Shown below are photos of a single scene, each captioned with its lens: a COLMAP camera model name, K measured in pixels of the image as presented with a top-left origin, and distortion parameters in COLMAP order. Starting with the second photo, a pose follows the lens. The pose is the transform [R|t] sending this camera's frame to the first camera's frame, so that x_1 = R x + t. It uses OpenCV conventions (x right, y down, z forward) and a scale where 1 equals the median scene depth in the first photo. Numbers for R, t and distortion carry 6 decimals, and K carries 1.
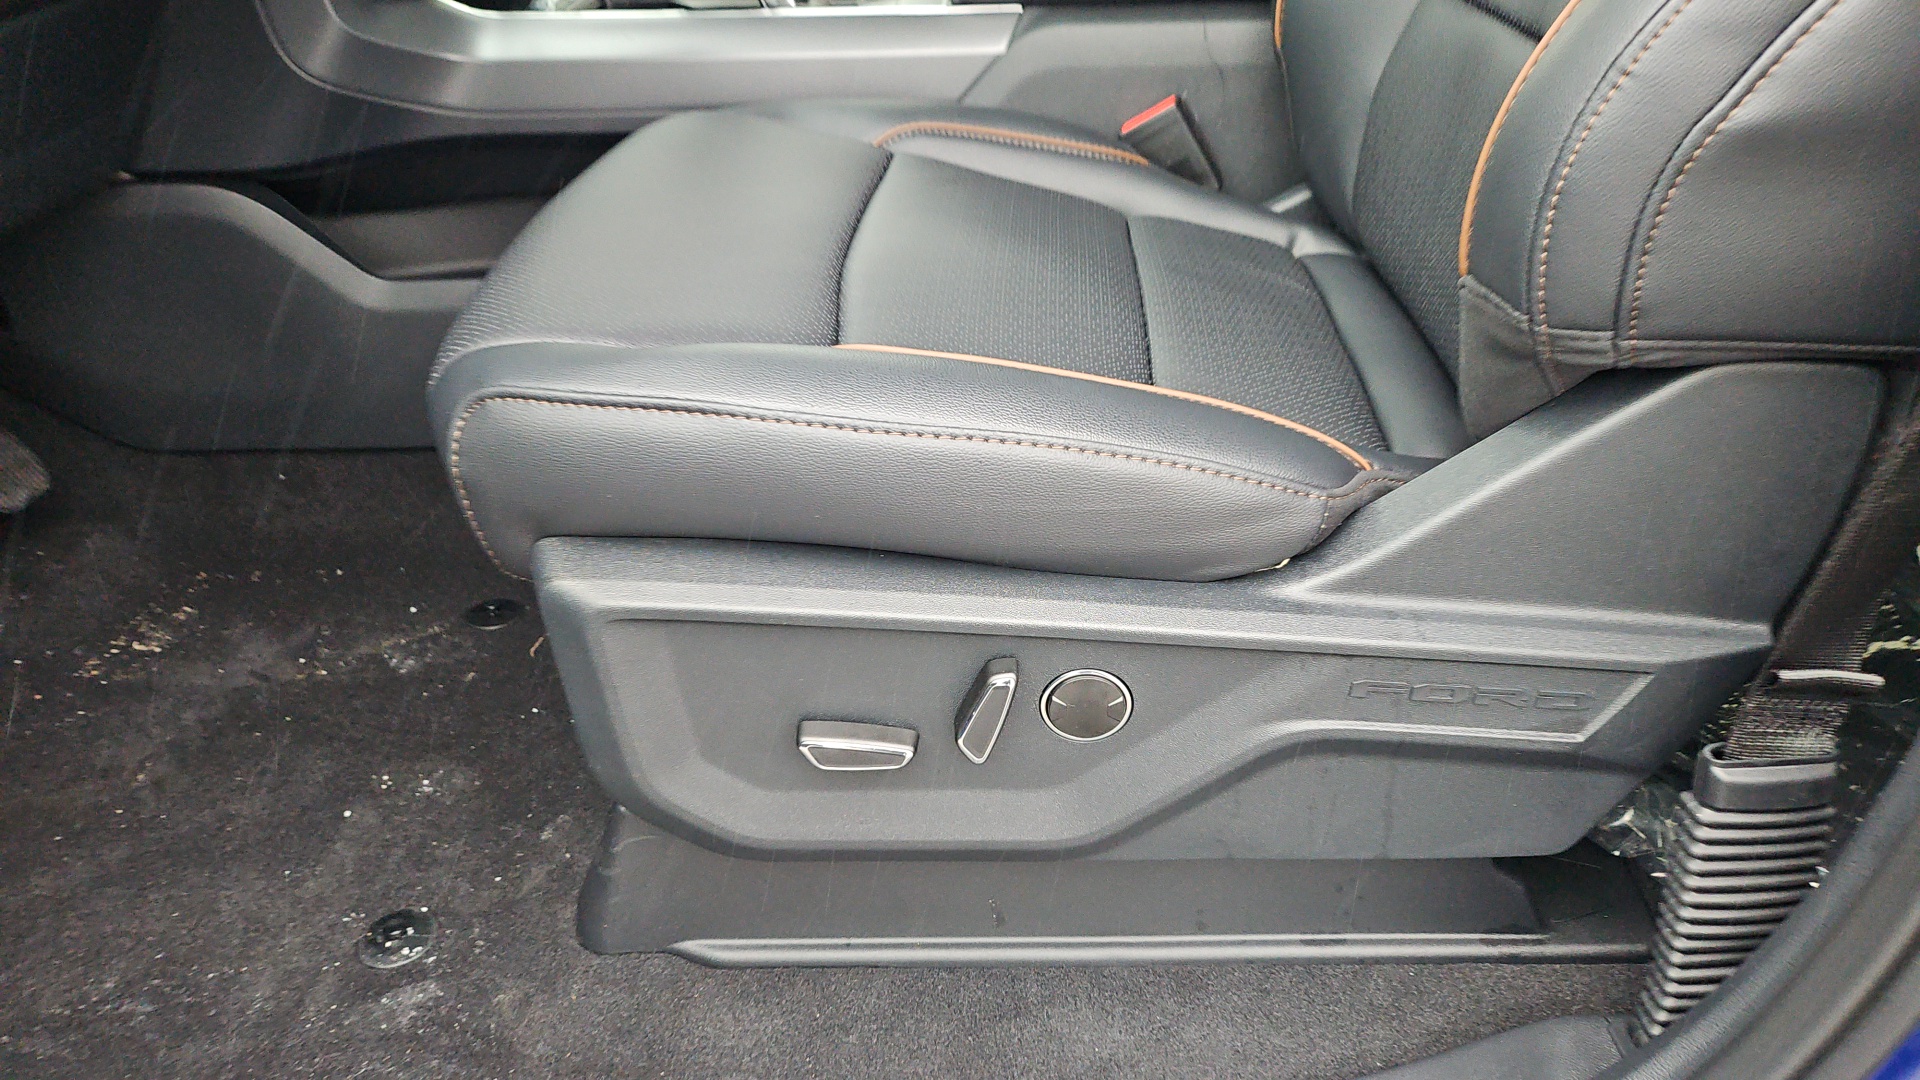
lens RADIAL K [[1285.5, 0, 1008.8], [0, 1285.5, 529.2], [0, 0, 1]] dist [0.069740, -0.074648]
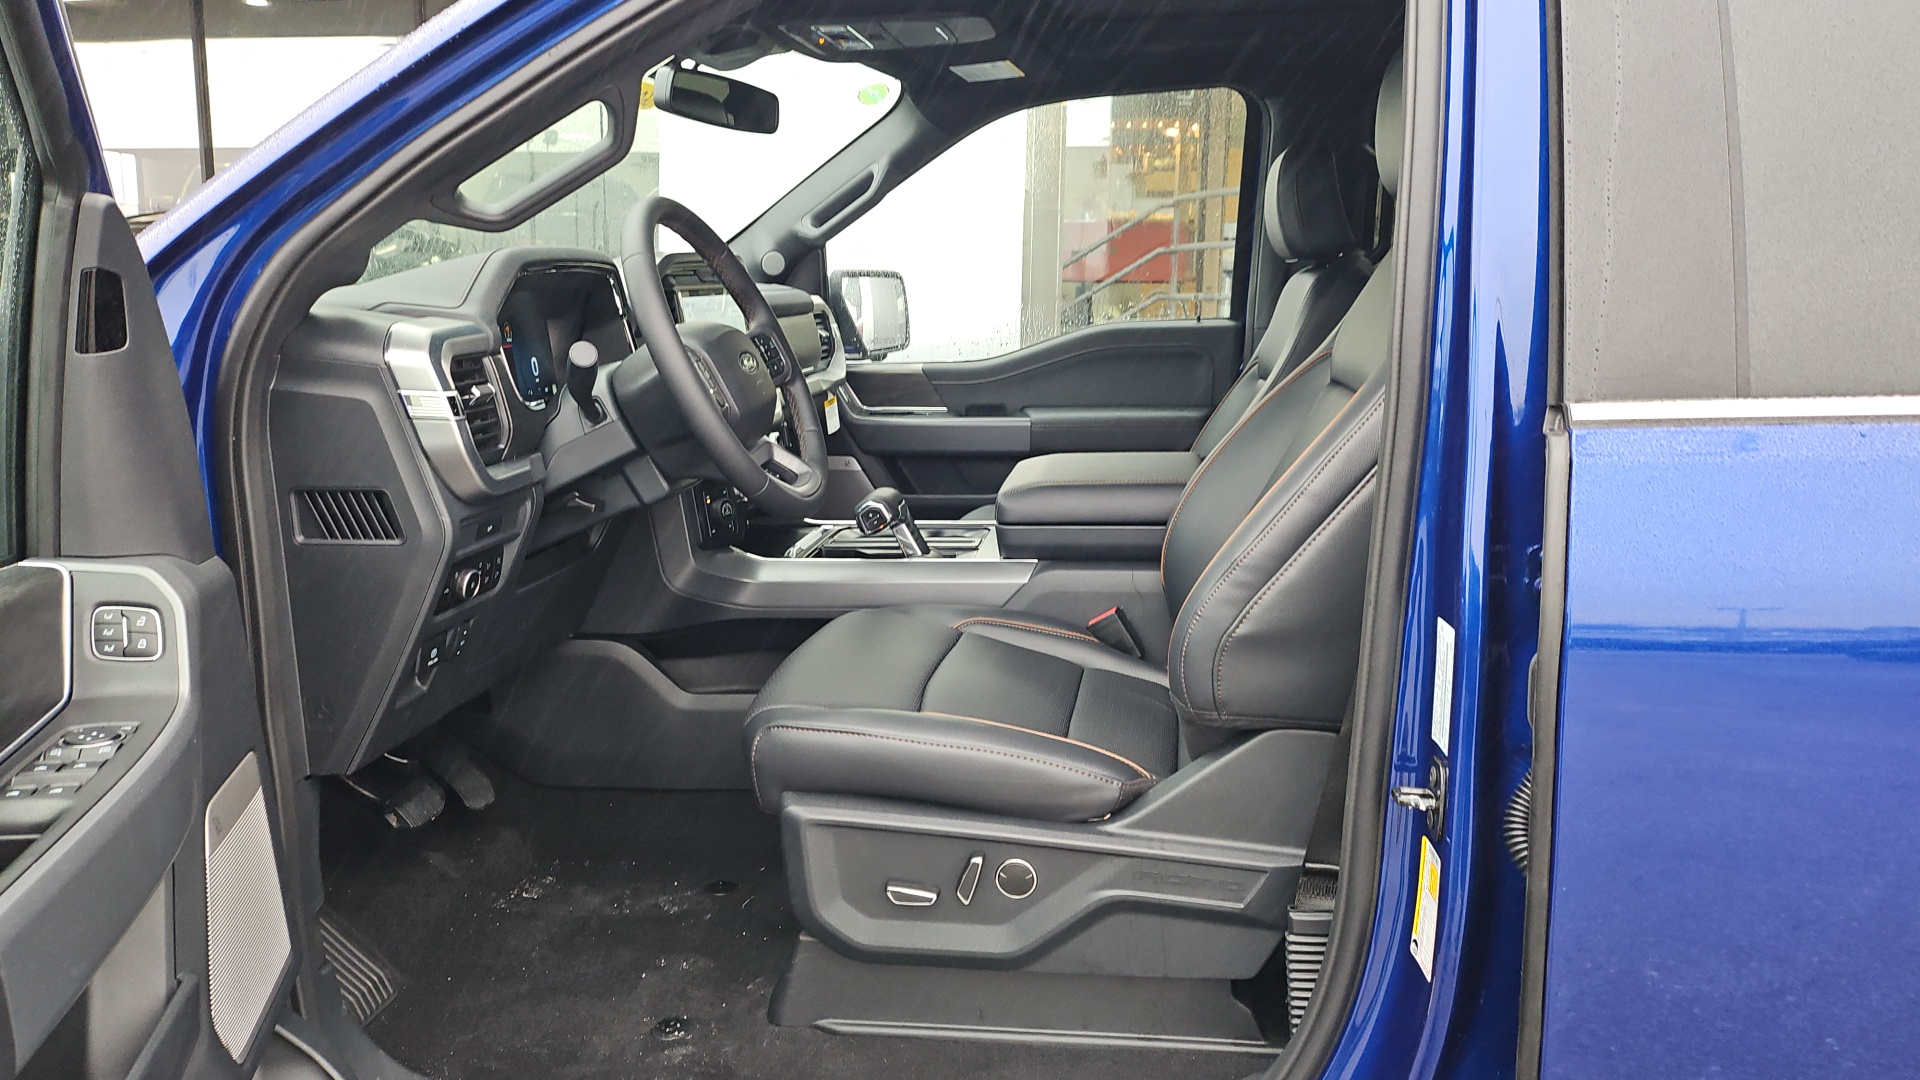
lens RADIAL K [[1374.4, 0, 960.0], [0, 1374.4, 540.0], [0, 0, 1]] dist [0.032698, -0.054837]
pose [[0.988487, 0.016615, -0.150391, 0.252243], [-0.066621, 0.940212, -0.334010, 0.313288], [0.135850, 0.340183, 0.930495, -1.131860]]
